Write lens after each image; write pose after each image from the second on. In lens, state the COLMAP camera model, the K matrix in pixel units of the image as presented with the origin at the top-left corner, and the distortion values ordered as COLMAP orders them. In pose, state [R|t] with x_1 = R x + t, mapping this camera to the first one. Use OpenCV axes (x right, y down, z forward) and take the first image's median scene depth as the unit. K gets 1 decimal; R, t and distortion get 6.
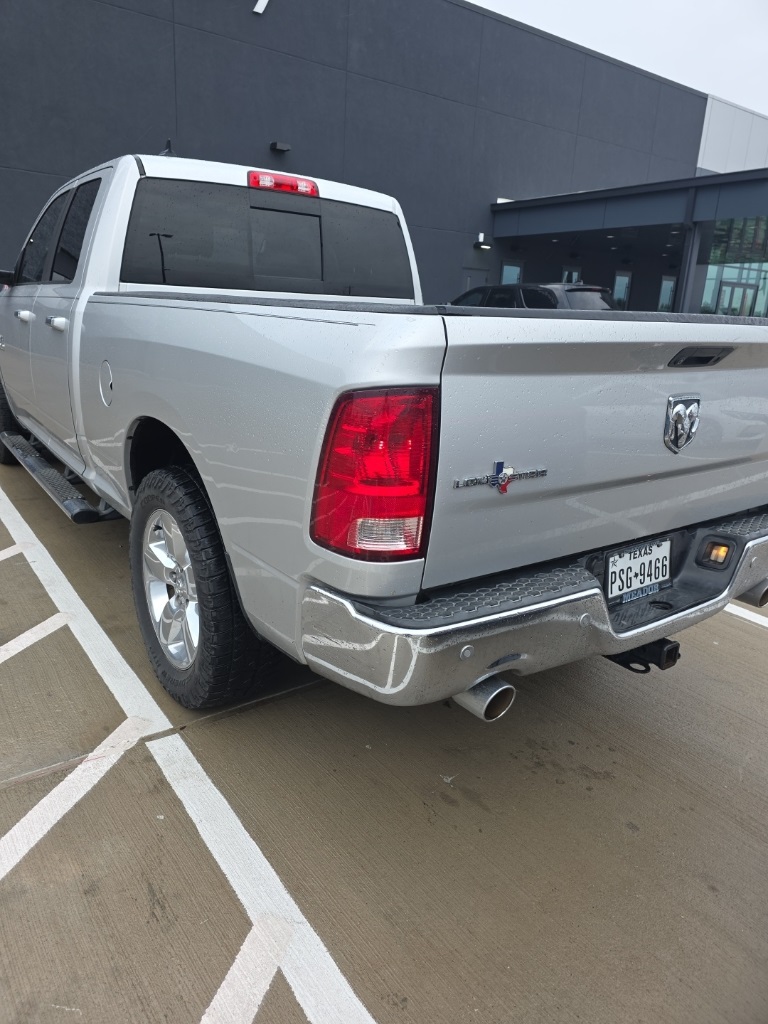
lens RADIAL K [[679.9, 0, 383.8], [0, 679.9, 498.9], [0, 0, 1]] dist [-0.002983, -0.000258]
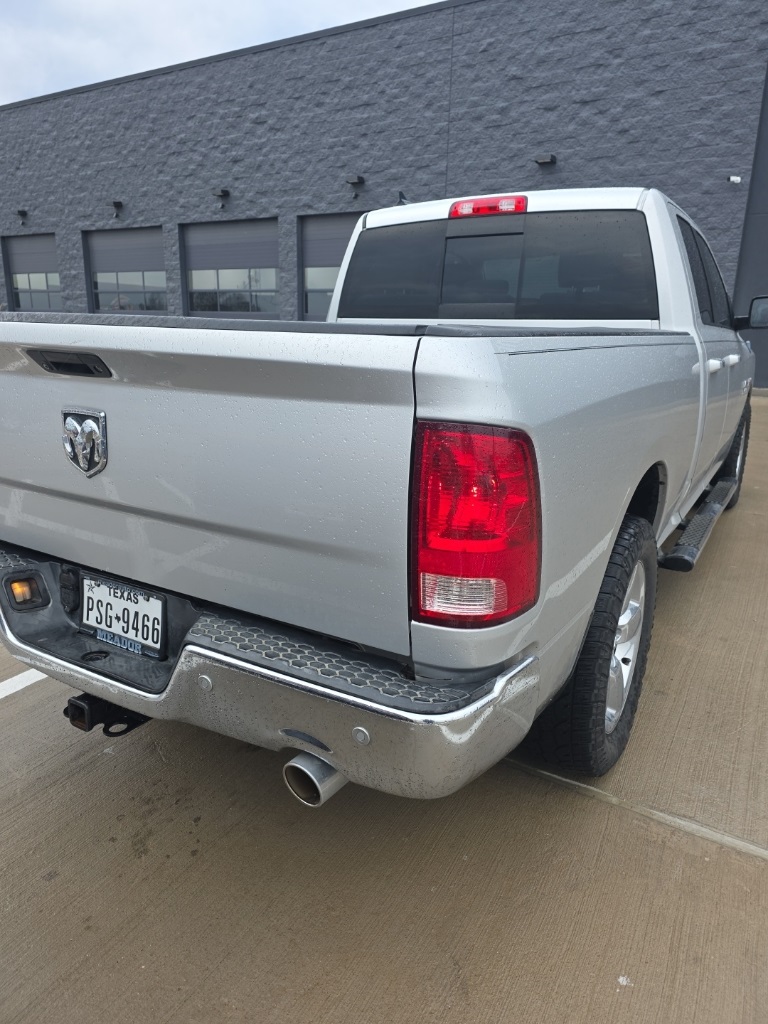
lens RADIAL K [[693.3, 0, 384.0], [0, 693.3, 512.0], [0, 0, 1]] dist [0.005345, 0.000869]
pose [[0.395965, 0.193872, -0.897566, 1.230004], [-0.245896, 0.964147, 0.099775, -0.182783], [0.884730, 0.181201, 0.429441, 0.867151]]
